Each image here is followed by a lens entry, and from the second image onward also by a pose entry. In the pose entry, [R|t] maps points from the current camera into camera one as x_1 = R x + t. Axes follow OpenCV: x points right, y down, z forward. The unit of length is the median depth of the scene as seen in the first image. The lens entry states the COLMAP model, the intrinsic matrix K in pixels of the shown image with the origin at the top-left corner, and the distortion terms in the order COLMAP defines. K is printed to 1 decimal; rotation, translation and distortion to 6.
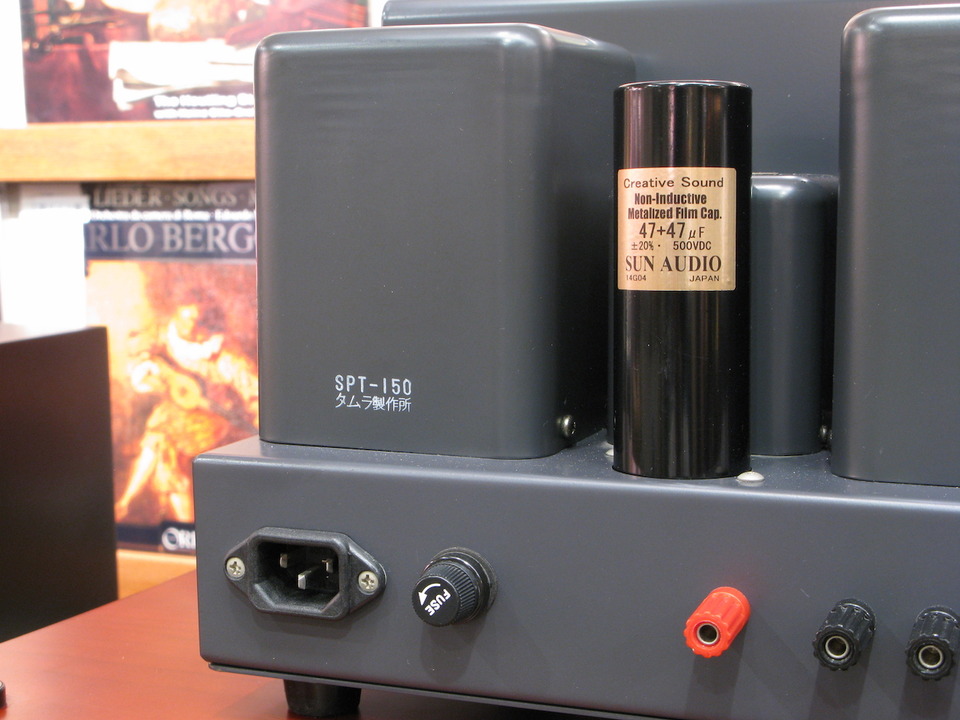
lens RADIAL K [[1600.9, 0, 480.0], [0, 1600.9, 360.0], [0, 0, 1]] dist [-0.038954, 0.101895]
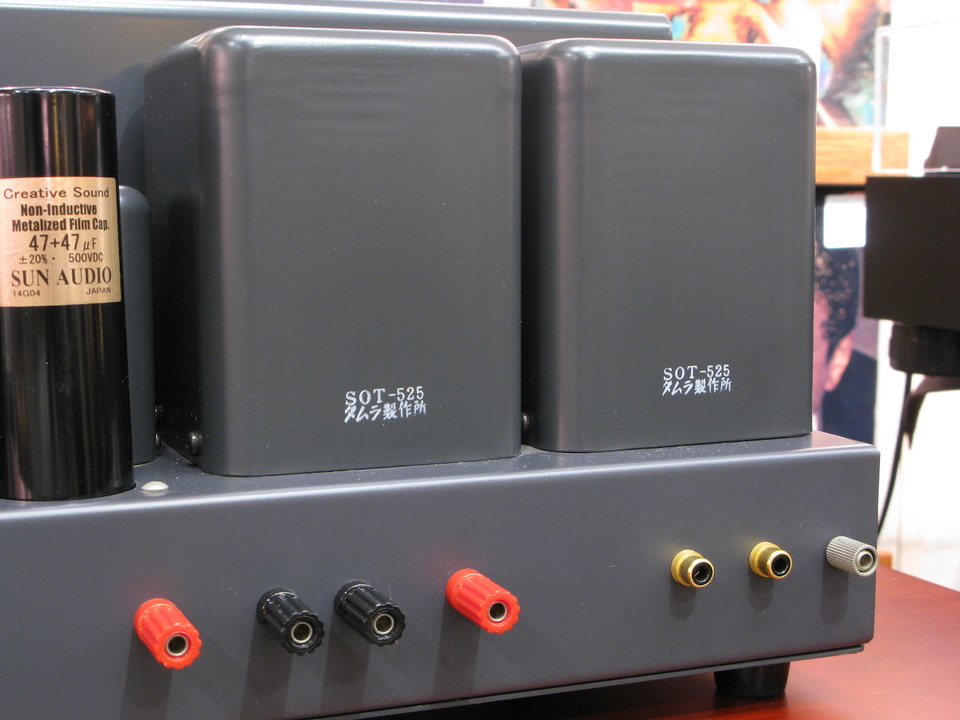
lens RADIAL K [[1600.9, 0, 480.0], [0, 1600.9, 360.0], [0, 0, 1]] dist [-0.038954, 0.101895]
pose [[0.730130, -0.072631, 0.679437, -0.355489], [0.075015, 0.996845, 0.025950, -0.016449], [-0.679178, 0.032021, 0.733275, 0.125379]]
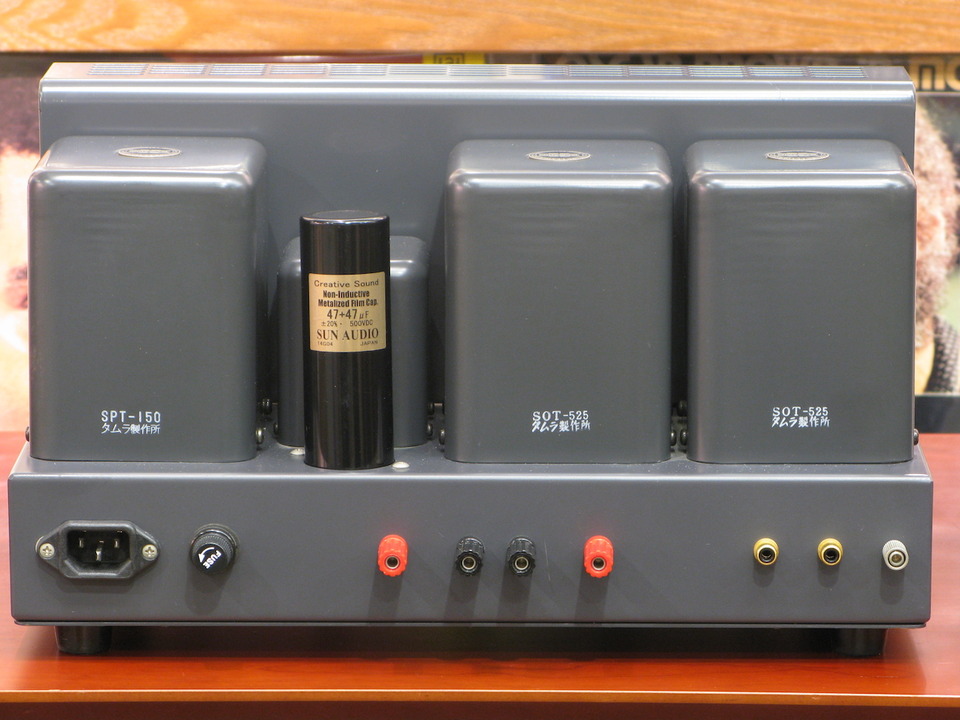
lens RADIAL K [[4723.4, 0, 480.0], [0, 4723.4, 360.0], [0, 0, 1]] dist [-0.138598, 6.350371]
pose [[0.936763, -0.064161, 0.344033, -1.360066], [0.034700, 0.995235, 0.091125, -0.454320], [-0.348240, -0.073424, 0.934525, -3.392523]]
